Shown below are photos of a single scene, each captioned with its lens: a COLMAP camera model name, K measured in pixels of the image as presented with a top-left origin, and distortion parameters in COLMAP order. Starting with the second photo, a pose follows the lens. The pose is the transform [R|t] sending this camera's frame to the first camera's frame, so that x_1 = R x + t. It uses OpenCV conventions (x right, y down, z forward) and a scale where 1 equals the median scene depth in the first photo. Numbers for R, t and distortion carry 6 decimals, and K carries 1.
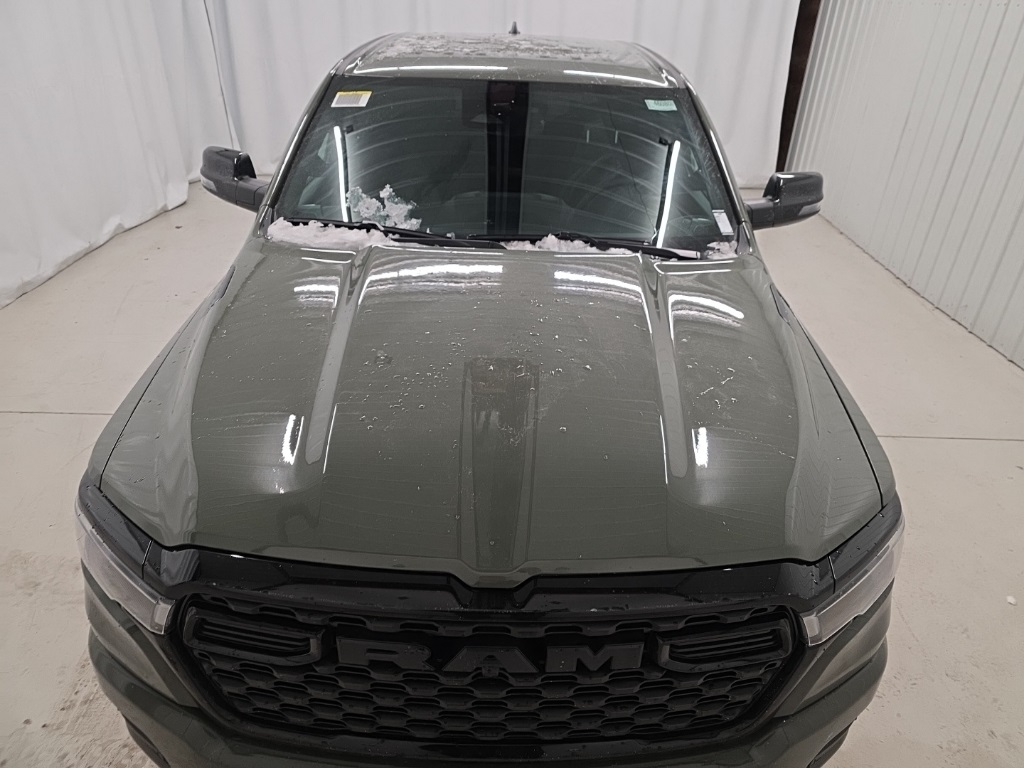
lens RADIAL K [[674.5, 0, 517.7], [0, 674.5, 383.3], [0, 0, 1]] dist [0.057461, -0.048623]
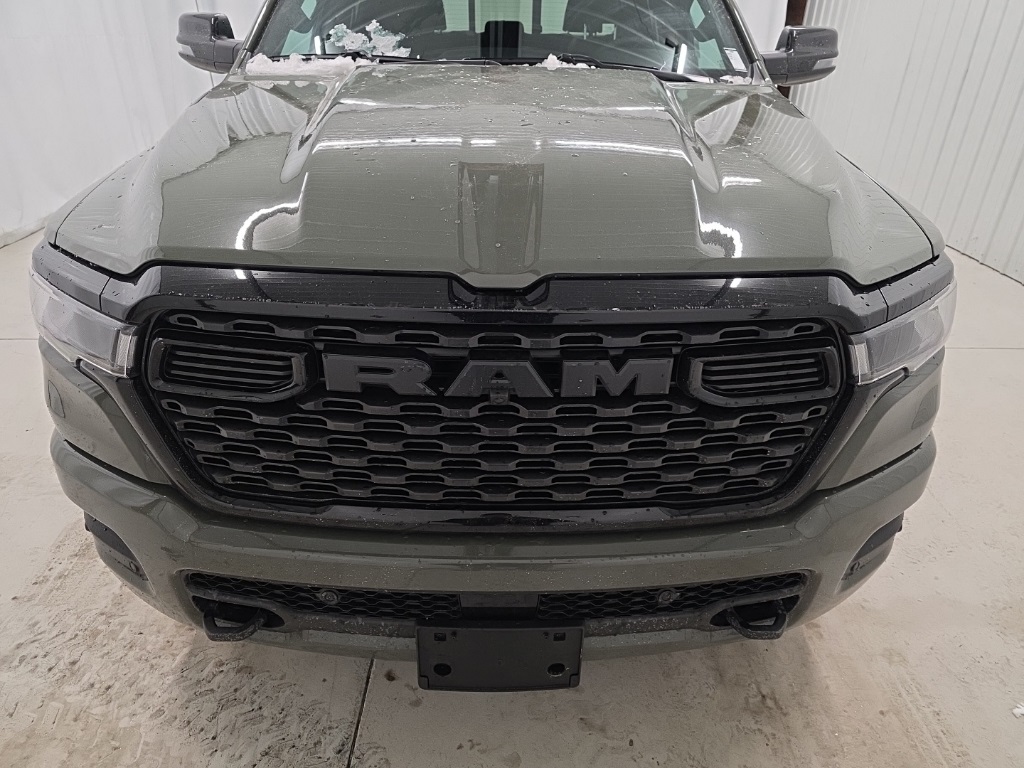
lens RADIAL K [[677.3, 0, 513.6], [0, 677.3, 379.4], [0, 0, 1]] dist [0.071422, -0.065570]
pose [[0.999779, -0.020984, -0.000877, -0.011097], [0.020977, 0.999750, -0.007714, 0.226850], [0.001039, 0.007694, 0.999970, 0.068178]]
